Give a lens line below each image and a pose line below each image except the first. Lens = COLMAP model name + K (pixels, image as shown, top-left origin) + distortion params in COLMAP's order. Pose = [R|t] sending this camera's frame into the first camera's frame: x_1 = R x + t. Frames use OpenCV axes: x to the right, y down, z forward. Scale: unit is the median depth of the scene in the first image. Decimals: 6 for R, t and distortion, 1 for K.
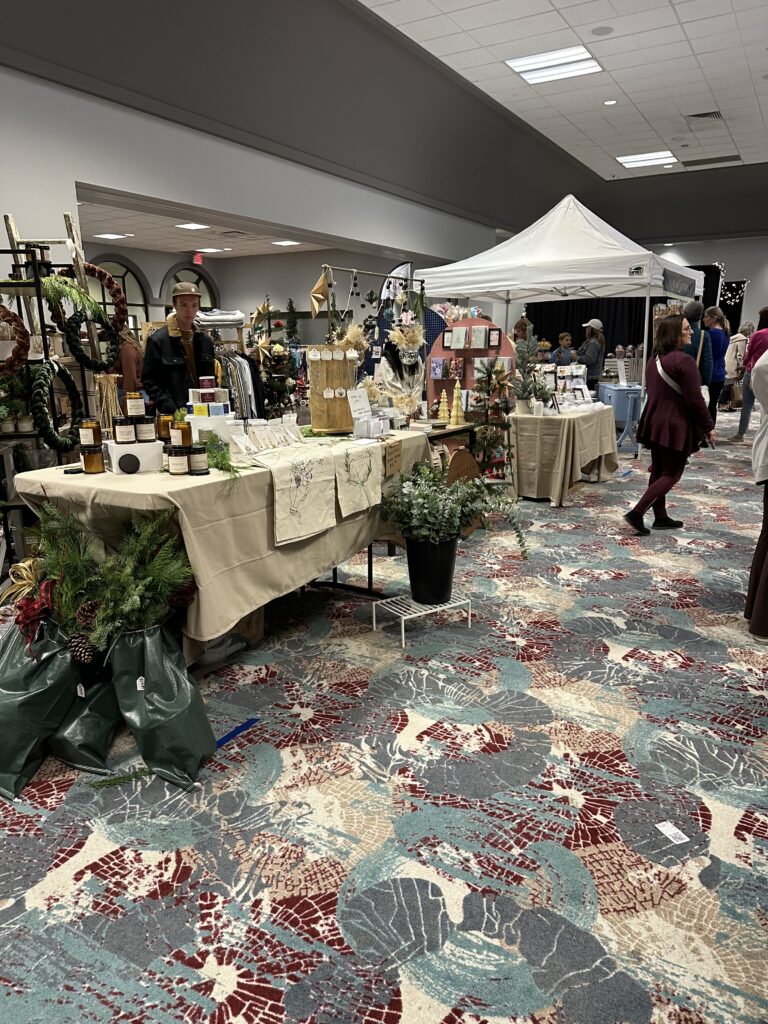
lens RADIAL K [[717.9, 0, 384.4], [0, 717.9, 512.7], [0, 0, 1]] dist [-0.005199, -0.002930]
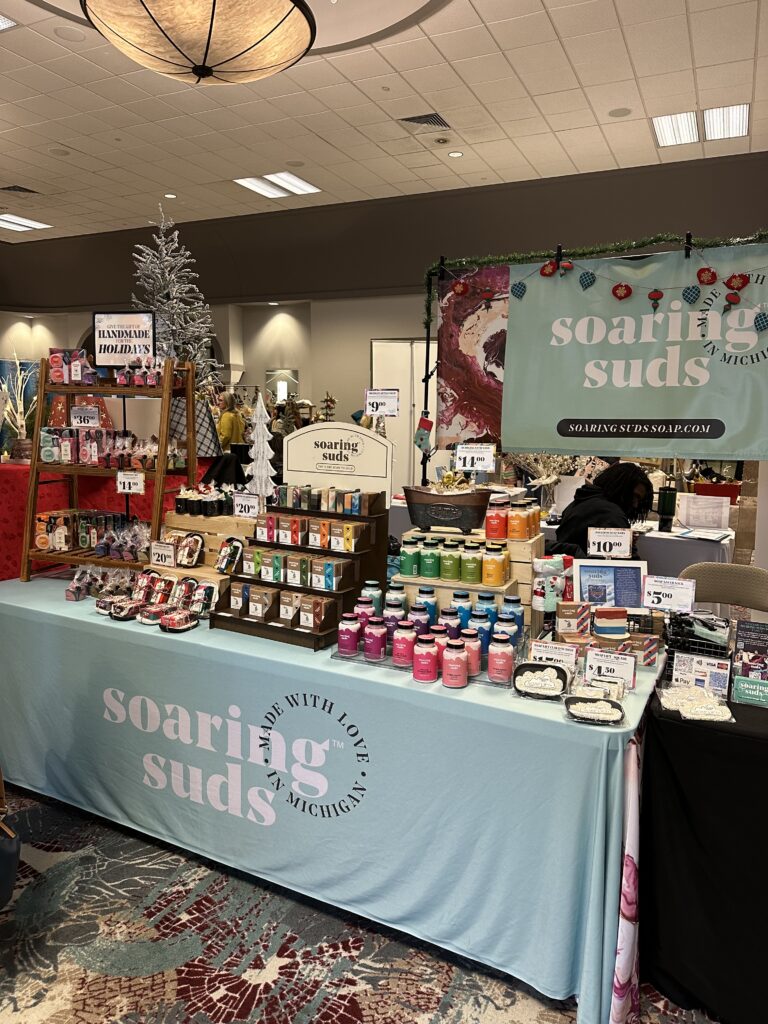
lens RADIAL K [[717.9, 0, 382.8], [0, 717.9, 511.0], [0, 0, 1]] dist [-0.005199, -0.002930]
pose [[0.070923, 0.153733, -0.985564, 0.759933], [-0.251764, 0.958821, 0.131444, -0.248272], [0.965186, 0.238807, 0.106706, 0.824184]]
